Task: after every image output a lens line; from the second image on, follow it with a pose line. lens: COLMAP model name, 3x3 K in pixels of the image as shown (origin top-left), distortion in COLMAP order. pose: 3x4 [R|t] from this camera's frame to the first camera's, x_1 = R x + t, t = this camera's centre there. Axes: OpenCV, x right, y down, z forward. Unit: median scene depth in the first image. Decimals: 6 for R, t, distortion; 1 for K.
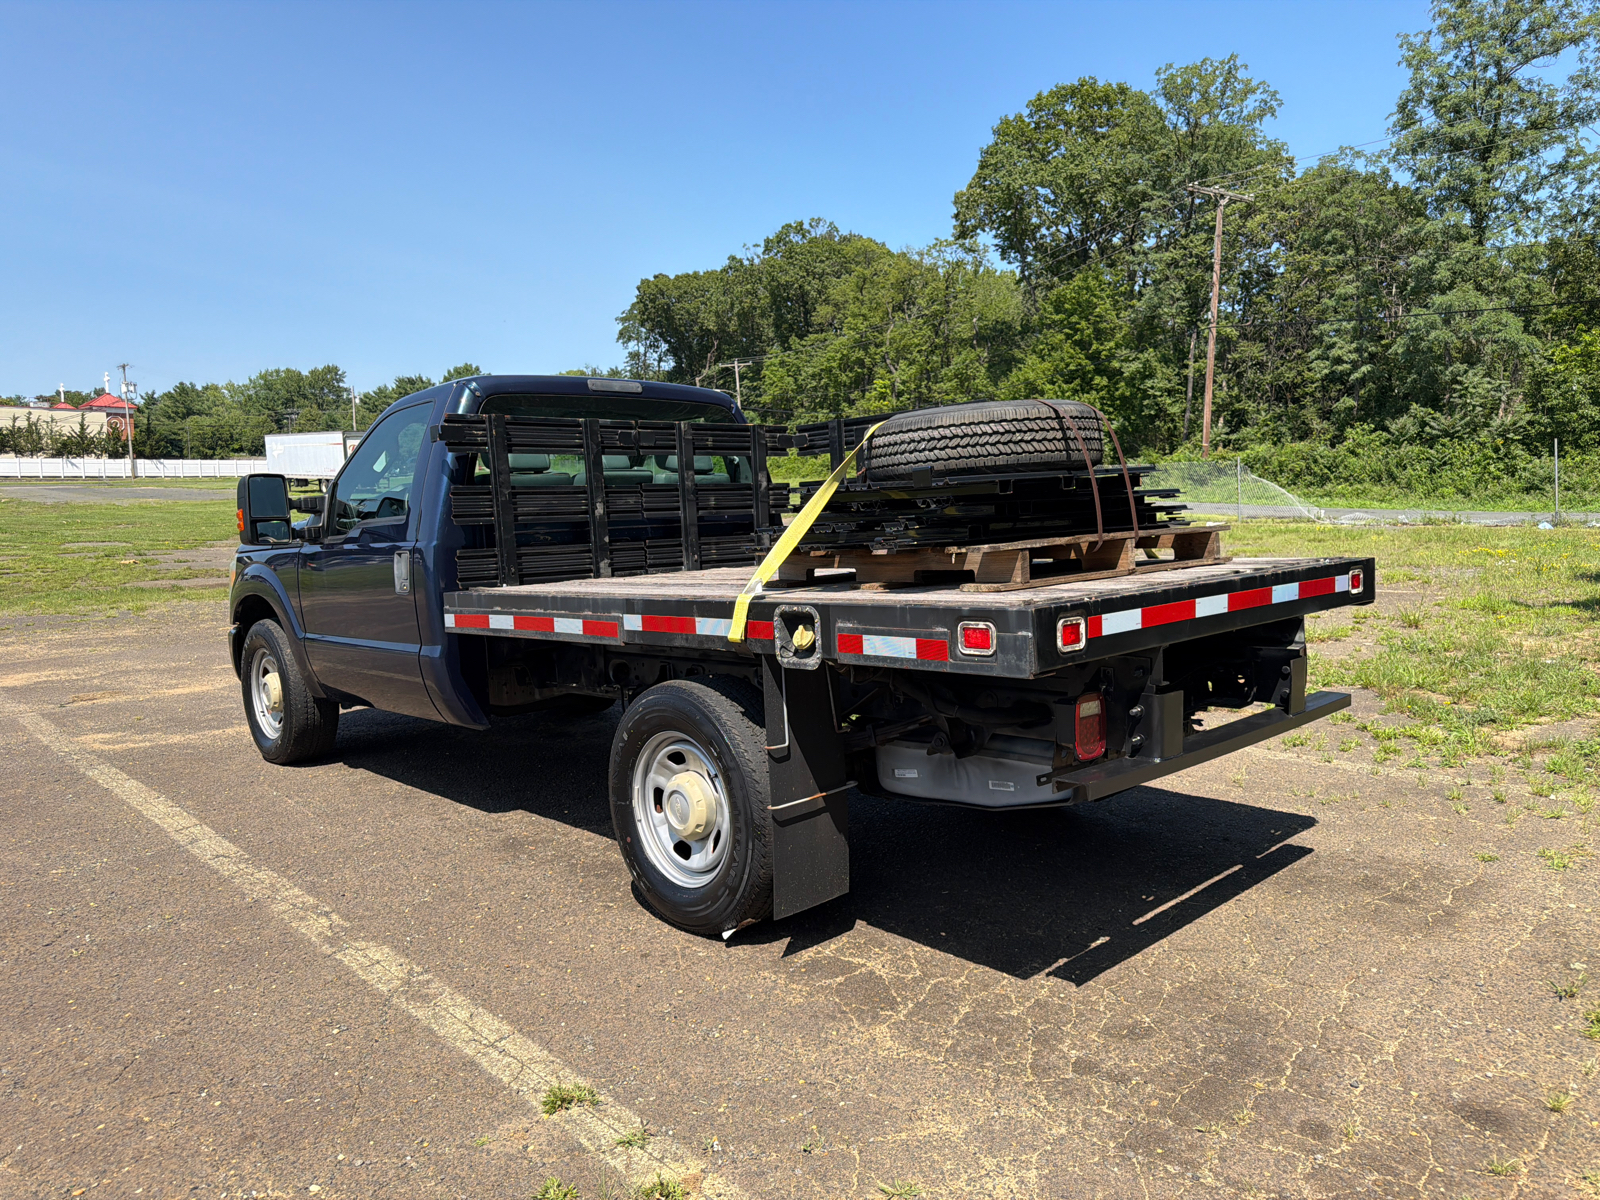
lens RADIAL K [[1132.4, 0, 795.3], [0, 1132.4, 604.6], [0, 0, 1]] dist [0.033828, -0.047245]
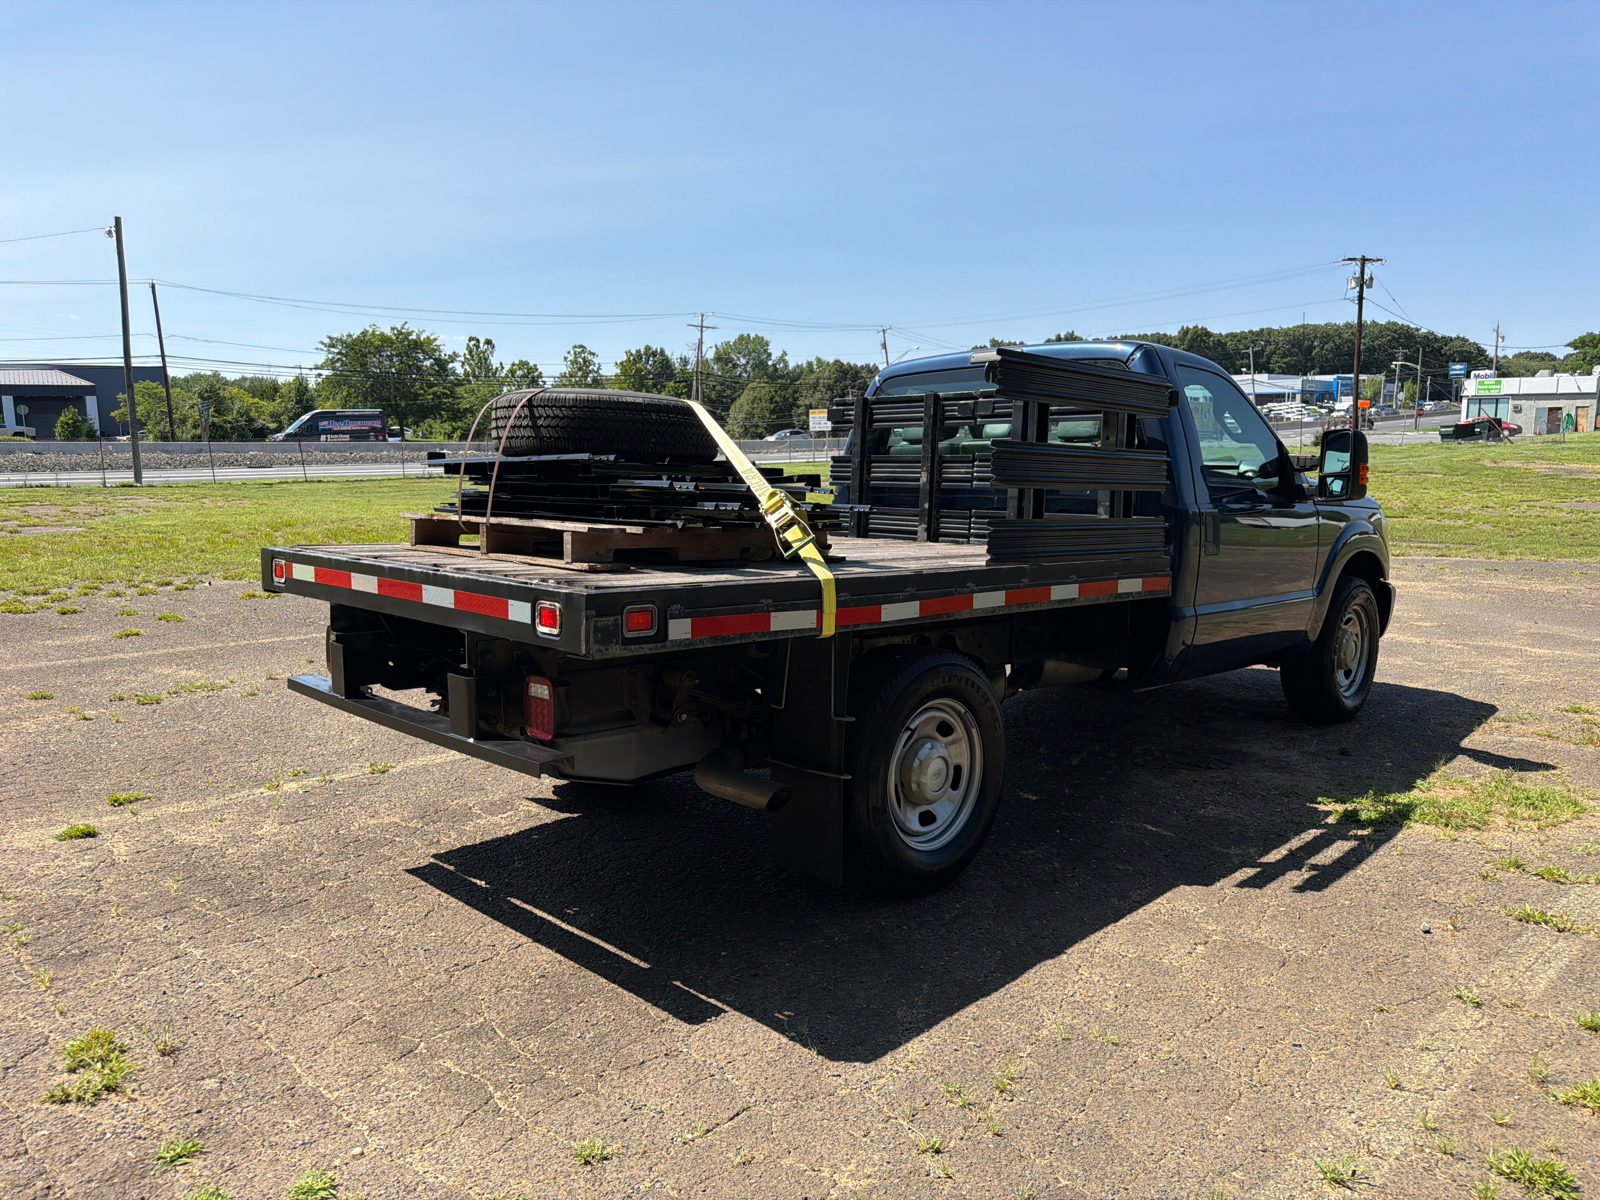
lens RADIAL K [[1132.4, 0, 803.6], [0, 1132.4, 610.2], [0, 0, 1]] dist [0.033828, -0.047245]
pose [[0.021367, 0.157400, -0.987304, 0.843157], [-0.096908, 0.983205, 0.154649, -0.106570], [0.995064, 0.092373, 0.036261, 0.792003]]
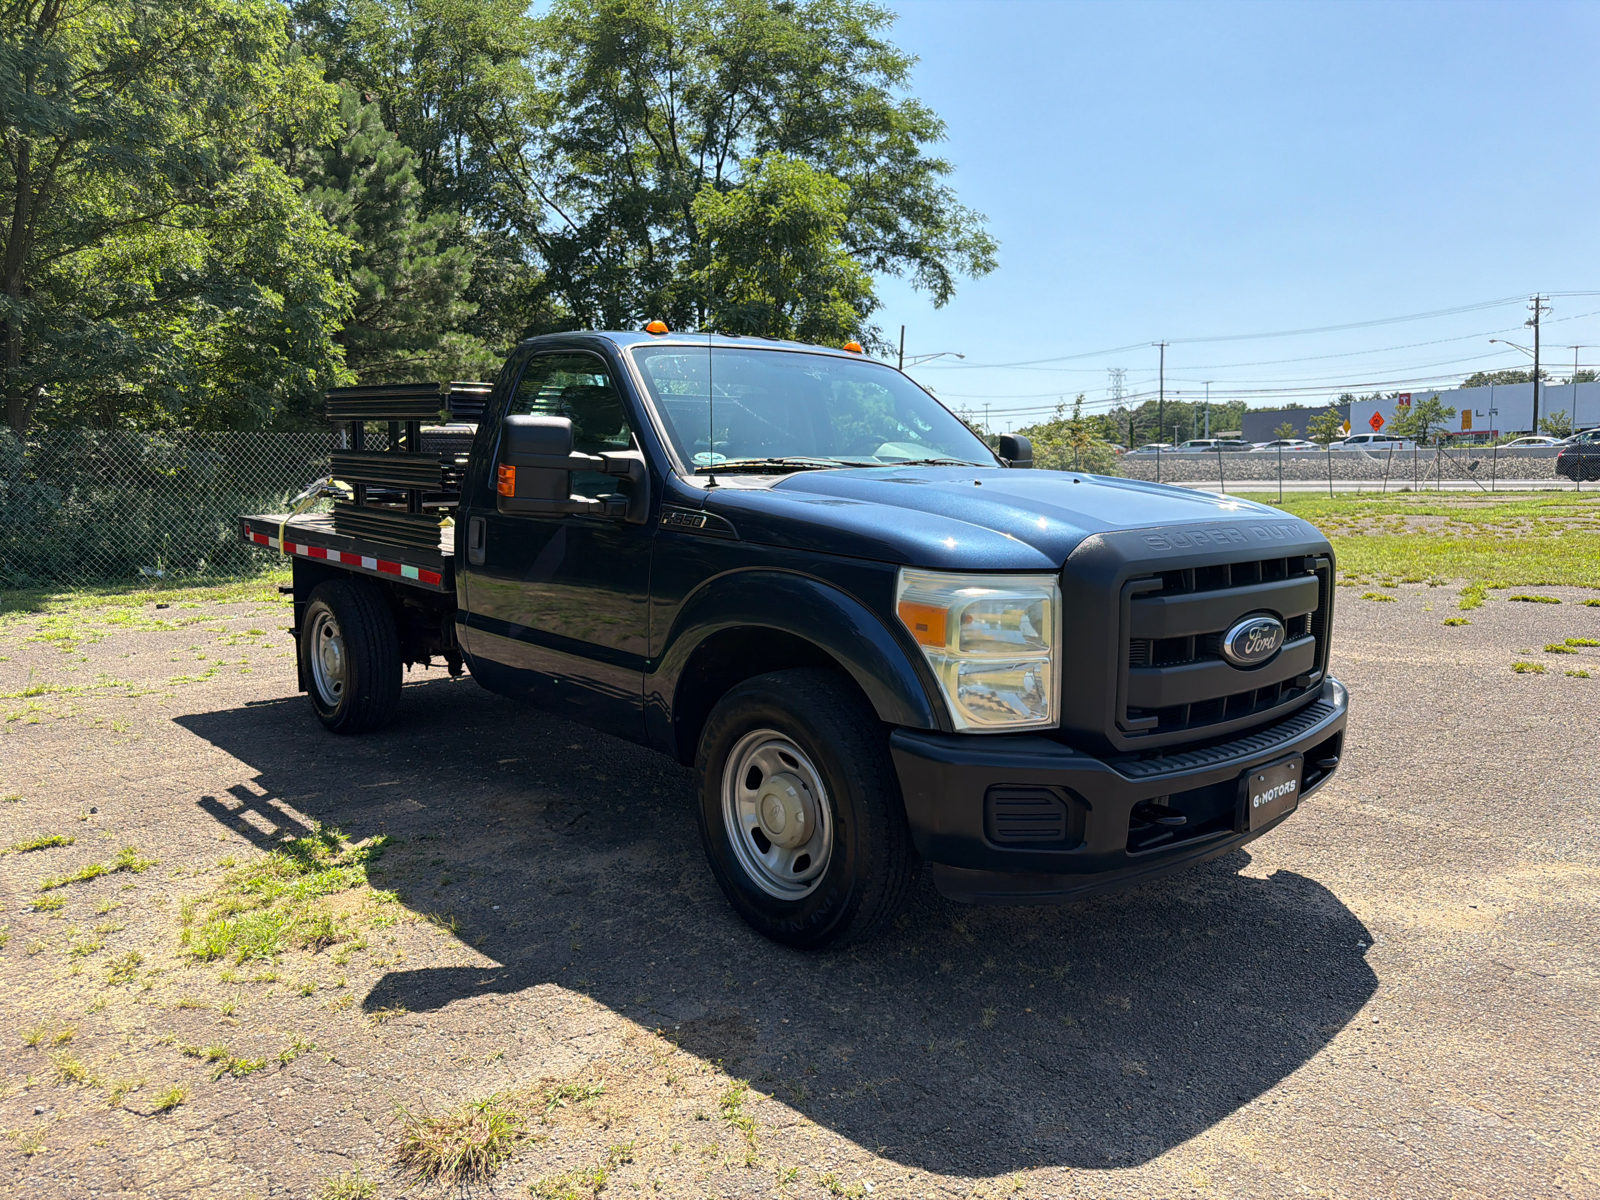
lens RADIAL K [[1132.4, 0, 786.4], [0, 1132.4, 606.4], [0, 0, 1]] dist [0.033828, -0.047245]
pose [[-0.998502, 0.031264, 0.044913, -0.302673], [0.040102, 0.976489, 0.211802, -0.177243], [-0.037235, 0.213286, -0.976280, 1.950024]]
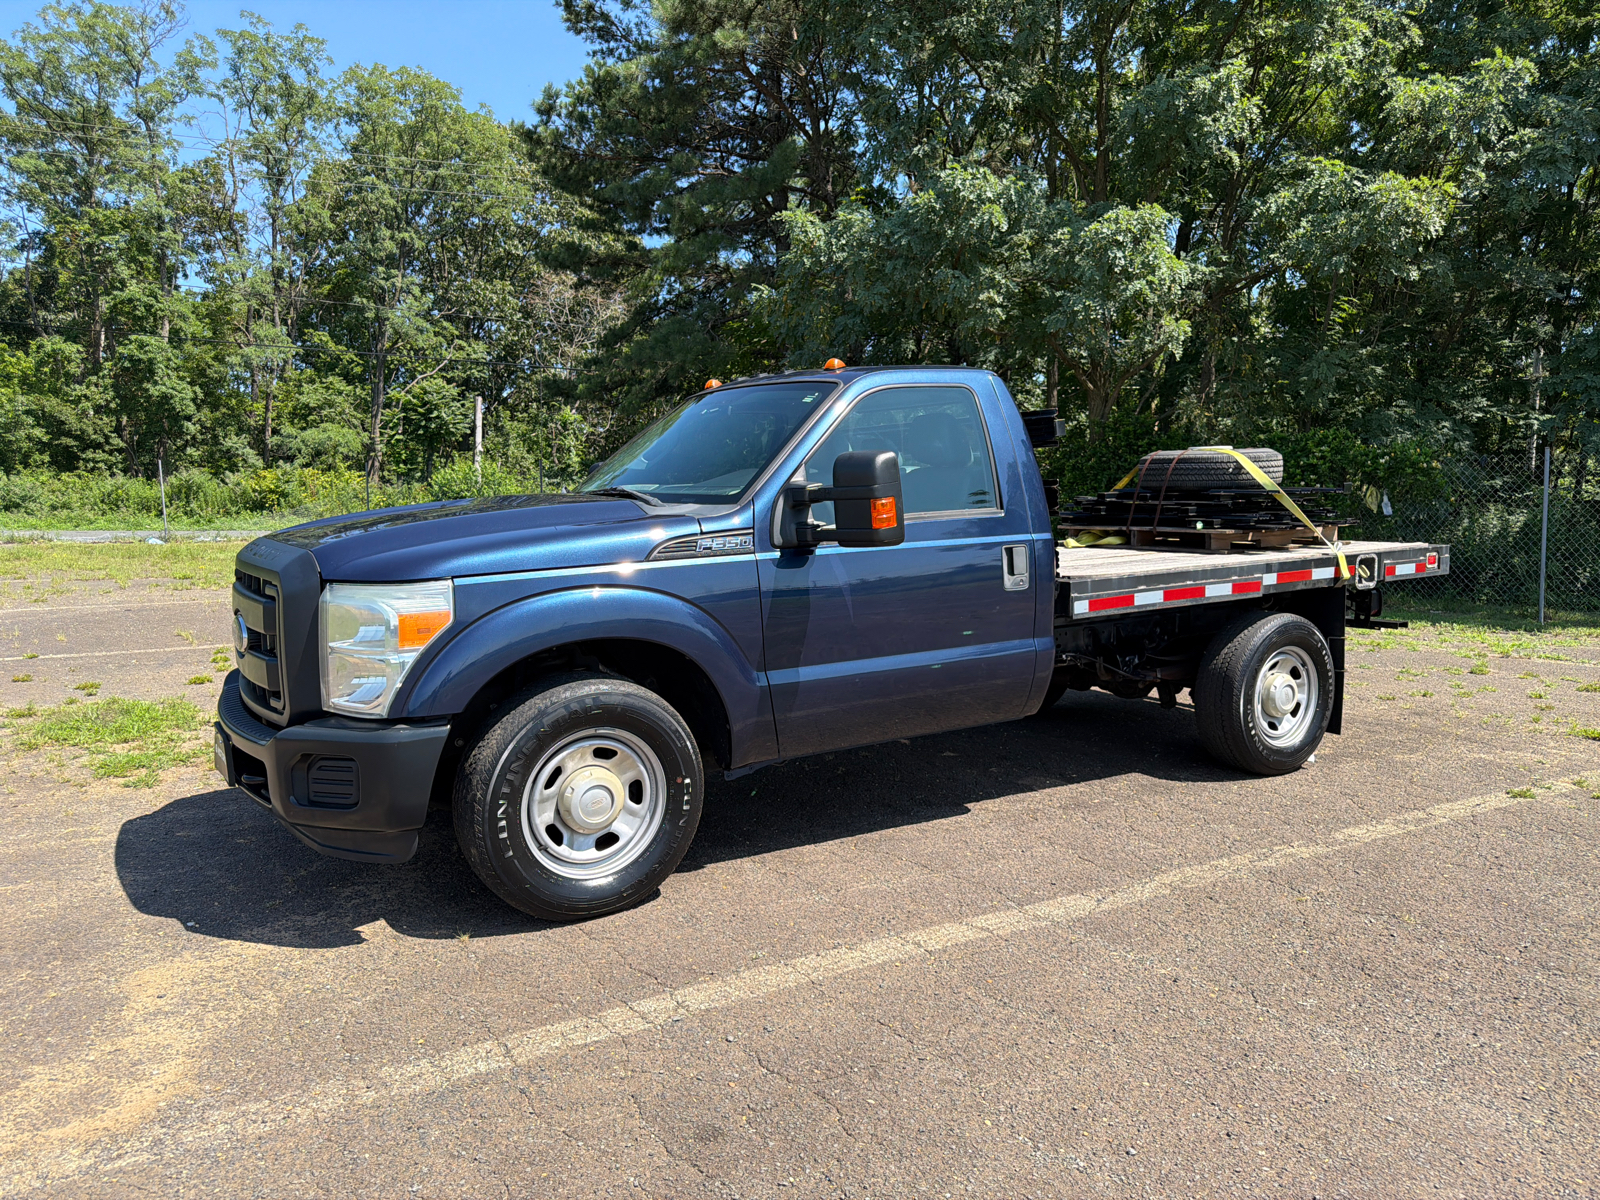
lens RADIAL K [[1132.4, 0, 801.5], [0, 1132.4, 600.5], [0, 0, 1]] dist [0.033828, -0.047245]
pose [[0.197603, -0.063595, 0.978217, -1.160925], [0.084021, 0.995320, 0.047734, -0.053731], [-0.976675, 0.072759, 0.202022, 0.873065]]
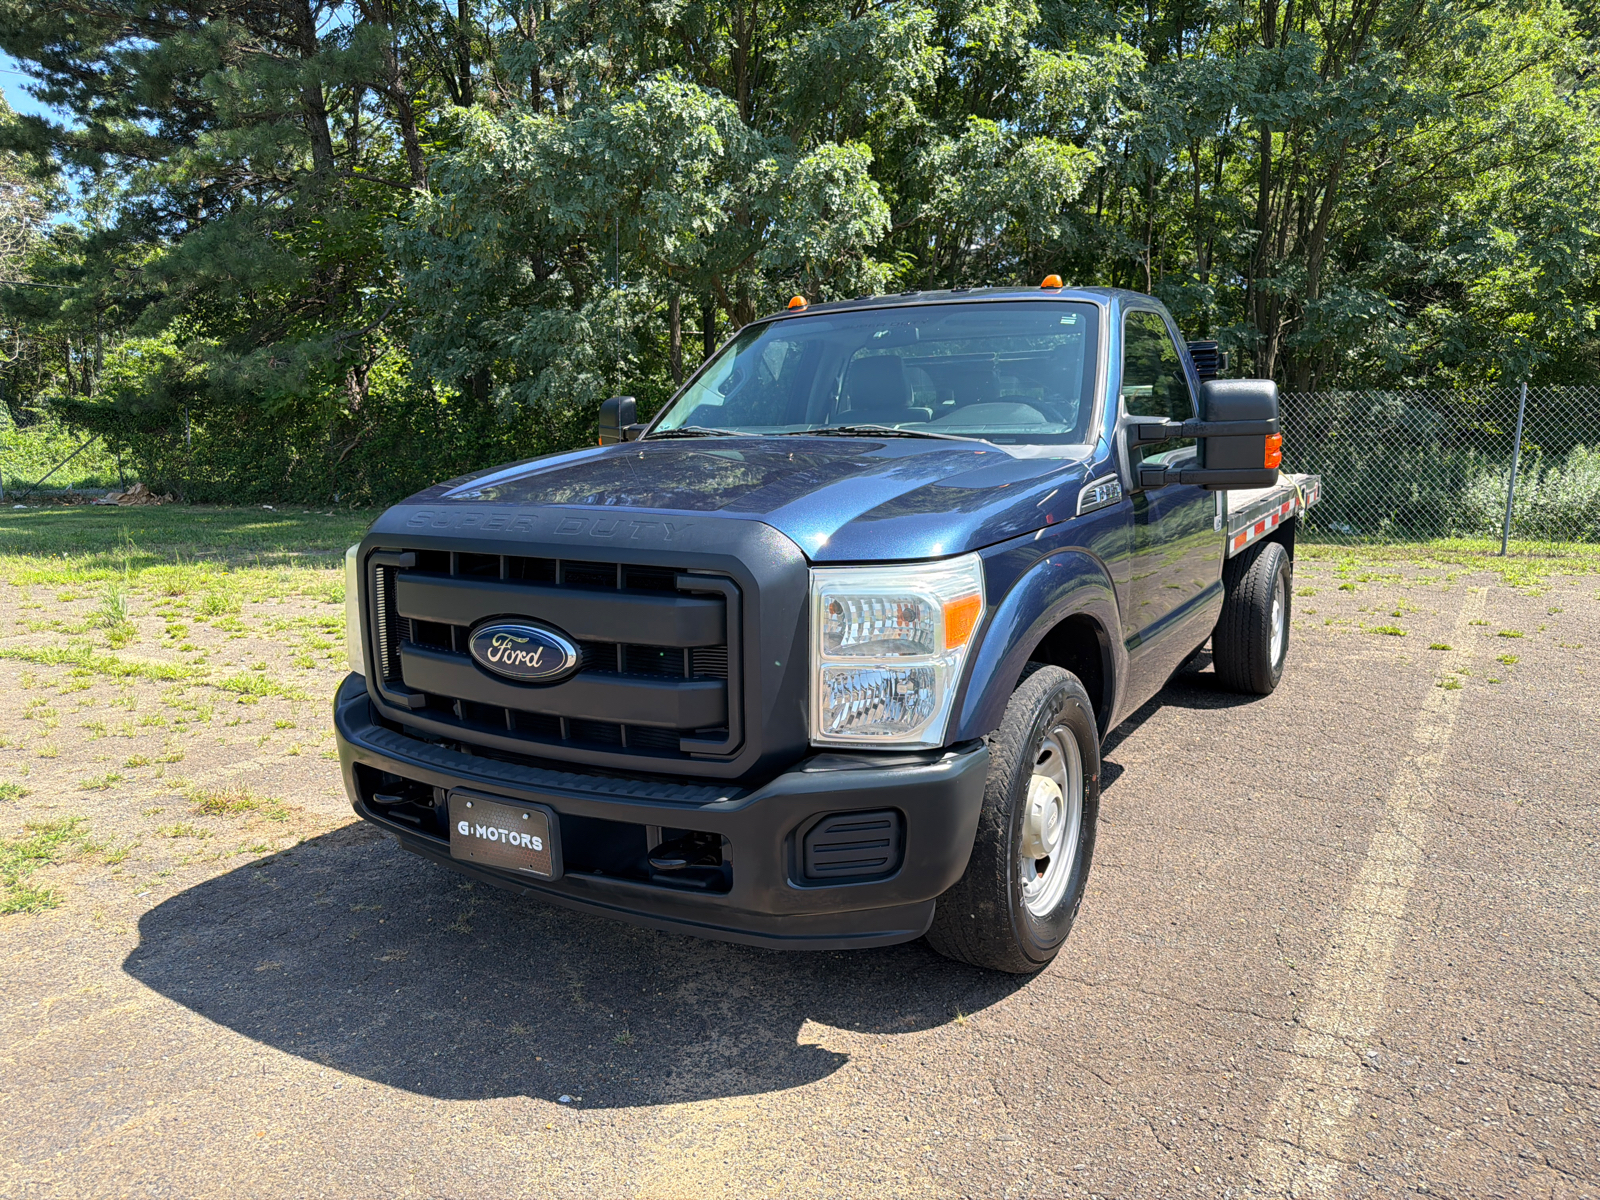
lens RADIAL K [[1132.4, 0, 807.4], [0, 1132.4, 603.0], [0, 0, 1]] dist [0.033828, -0.047245]
pose [[-0.269774, -0.110946, 0.956511, -1.007414], [0.103396, 0.984260, 0.143326, -0.103654], [-0.957356, 0.137565, -0.254056, 1.377875]]
